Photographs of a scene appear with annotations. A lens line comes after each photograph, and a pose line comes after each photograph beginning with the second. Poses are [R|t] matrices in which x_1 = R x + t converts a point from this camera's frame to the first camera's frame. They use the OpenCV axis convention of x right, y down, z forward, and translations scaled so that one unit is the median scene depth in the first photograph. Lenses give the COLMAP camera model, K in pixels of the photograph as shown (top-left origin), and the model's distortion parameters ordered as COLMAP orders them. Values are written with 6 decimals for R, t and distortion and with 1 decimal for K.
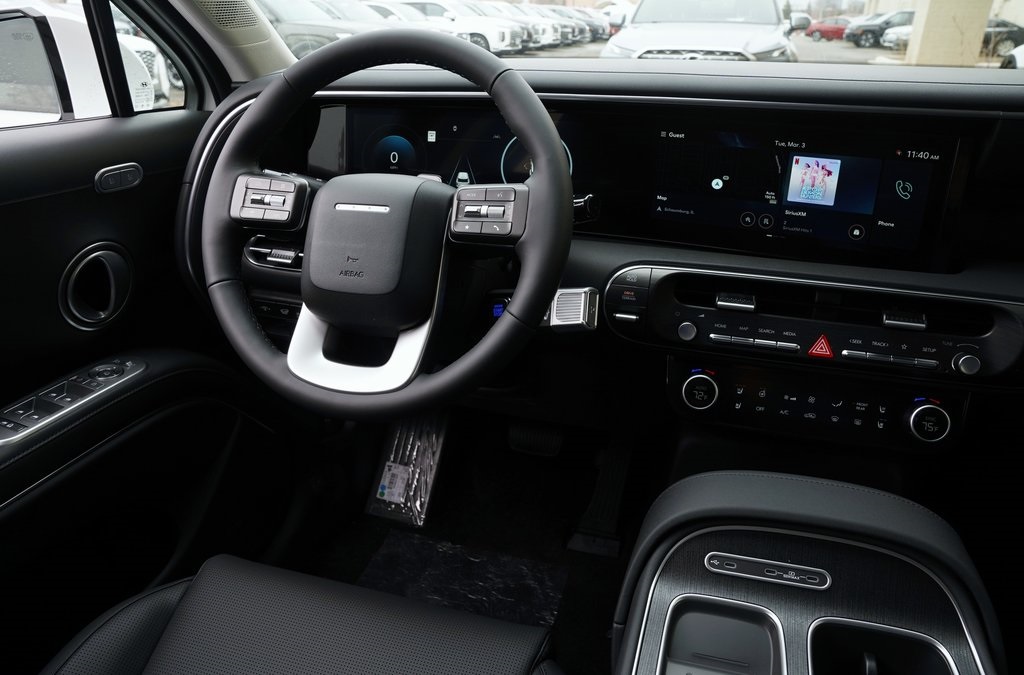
lens RADIAL K [[715.8, 0, 512.0], [0, 715.8, 337.5], [0, 0, 1]] dist [-0.133616, 0.097960]
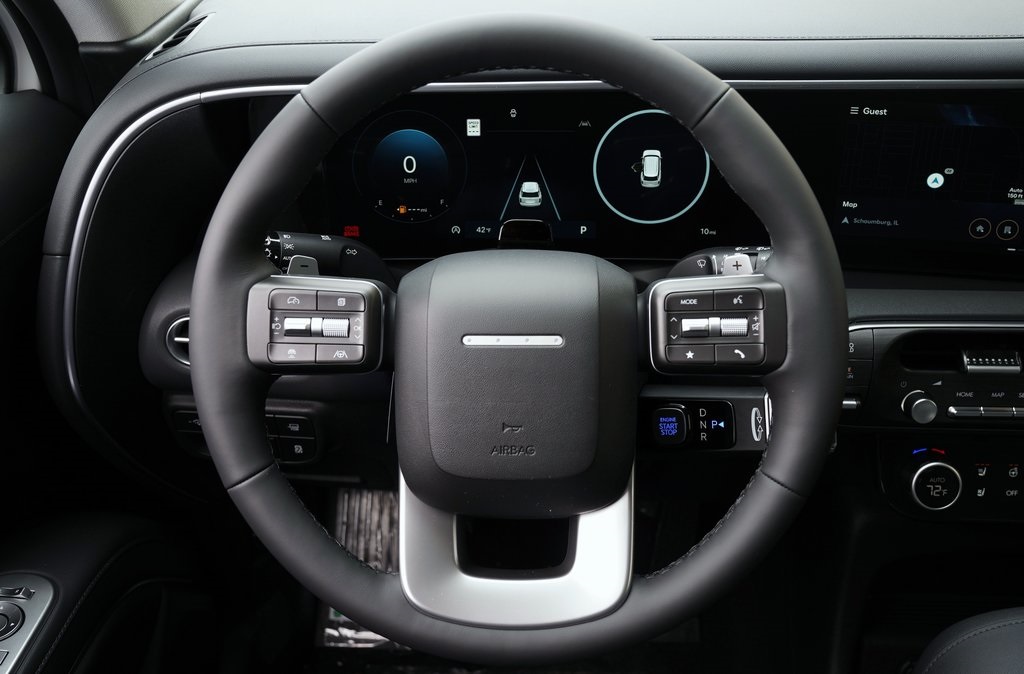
lens RADIAL K [[1051.5, 0, 512.0], [0, 1051.5, 337.0], [0, 0, 1]] dist [-0.059580, 0.157045]
pose [[0.965506, -0.145230, 0.216115, -0.362368], [0.113996, 0.981997, 0.150621, -0.286232], [-0.234099, -0.120789, 0.964680, 0.116907]]
